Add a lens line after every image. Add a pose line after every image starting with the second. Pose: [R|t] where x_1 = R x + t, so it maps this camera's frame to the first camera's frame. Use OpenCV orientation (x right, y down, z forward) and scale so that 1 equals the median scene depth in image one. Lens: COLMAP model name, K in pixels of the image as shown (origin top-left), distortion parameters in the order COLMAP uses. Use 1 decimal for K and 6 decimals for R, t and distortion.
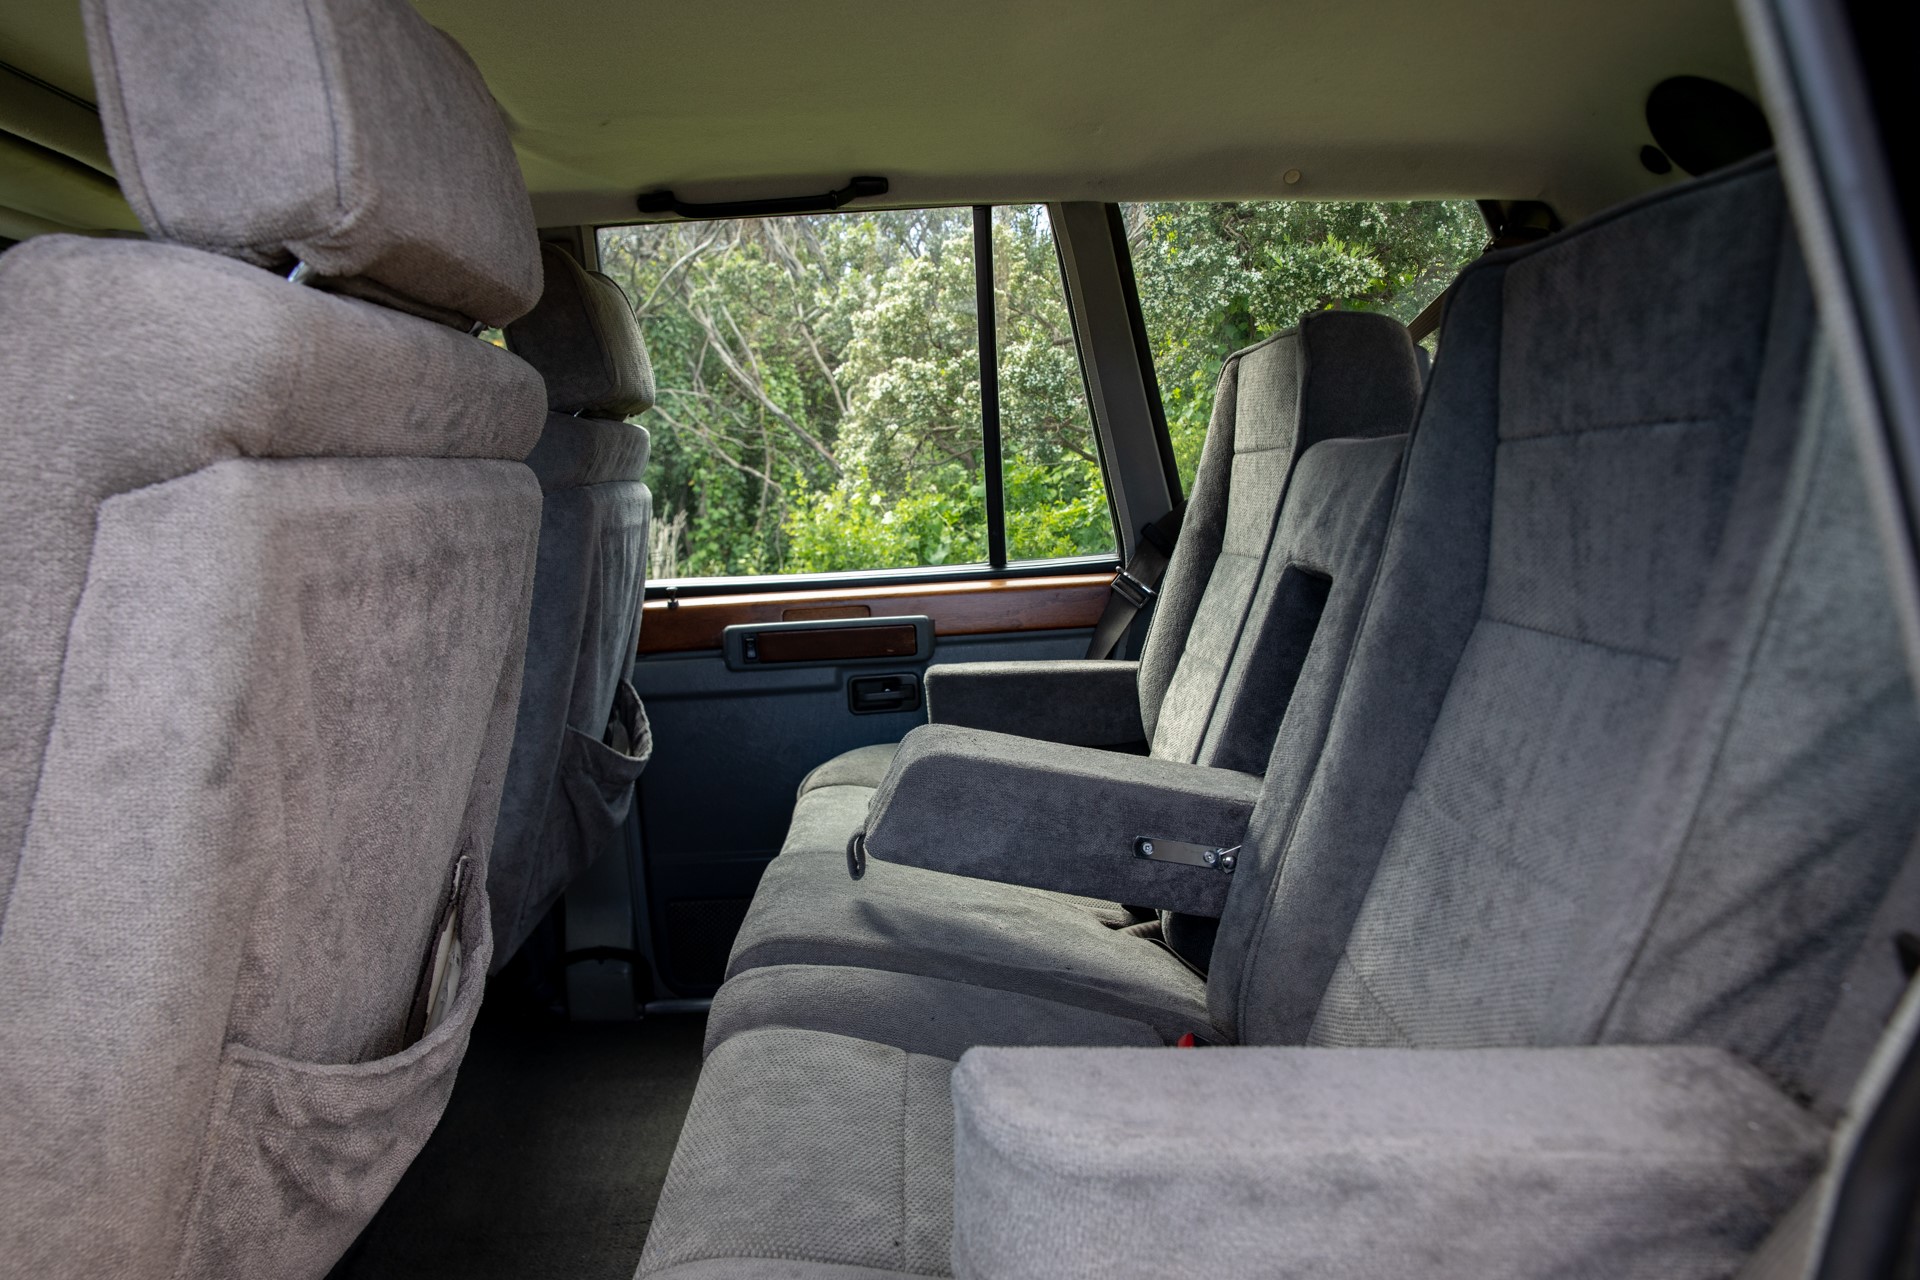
lens RADIAL K [[1339.3, 0, 950.5], [0, 1339.3, 677.7], [0, 0, 1]] dist [-0.099325, 0.072296]
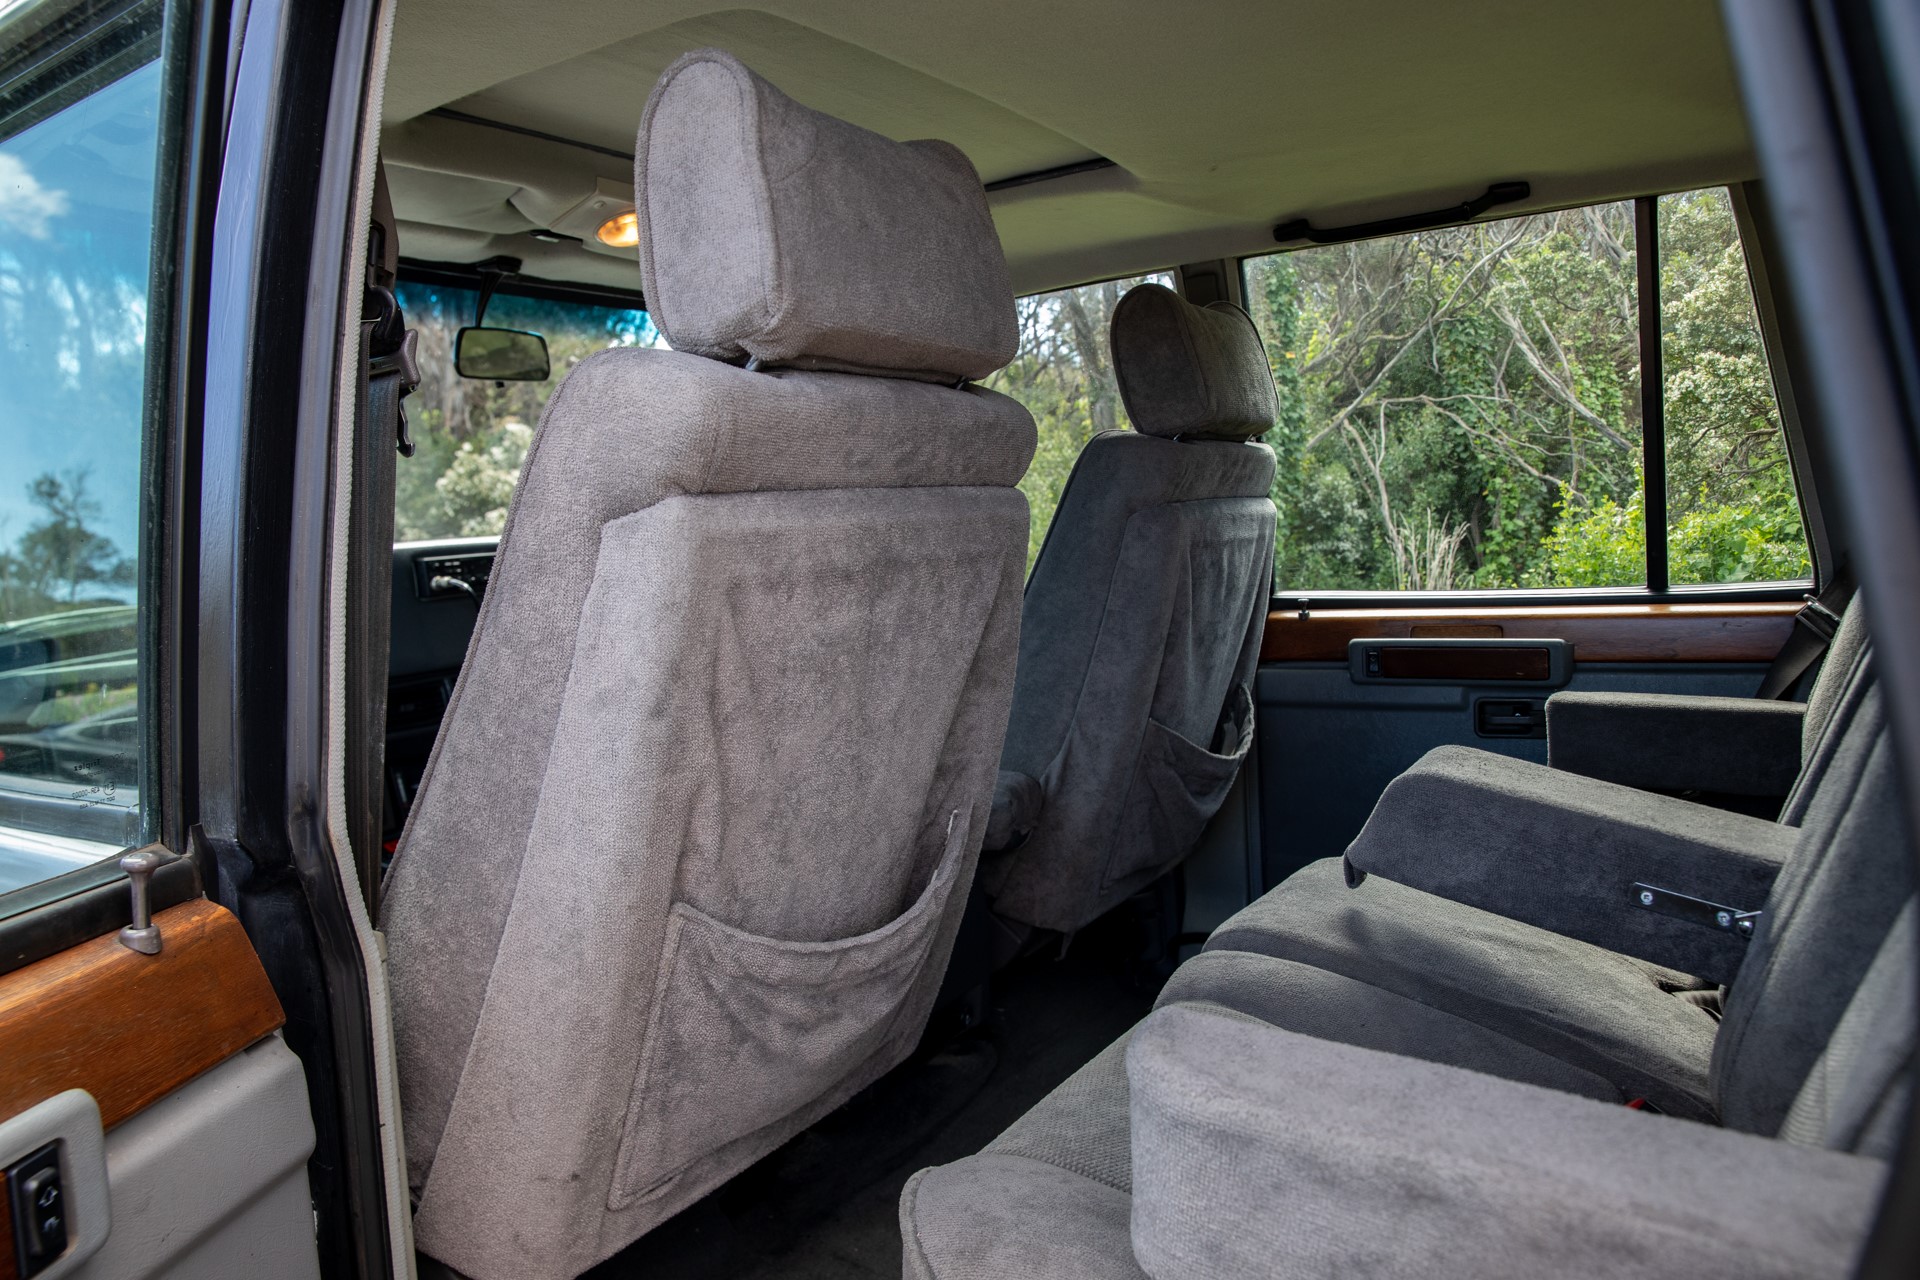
lens RADIAL K [[1339.3, 0, 928.6], [0, 1339.3, 679.1], [0, 0, 1]] dist [-0.099325, 0.072296]
pose [[0.831531, 0.067664, -0.551342, 0.236670], [-0.070576, 0.997379, 0.015961, -0.002886], [0.550976, 0.025640, 0.834127, -0.037574]]
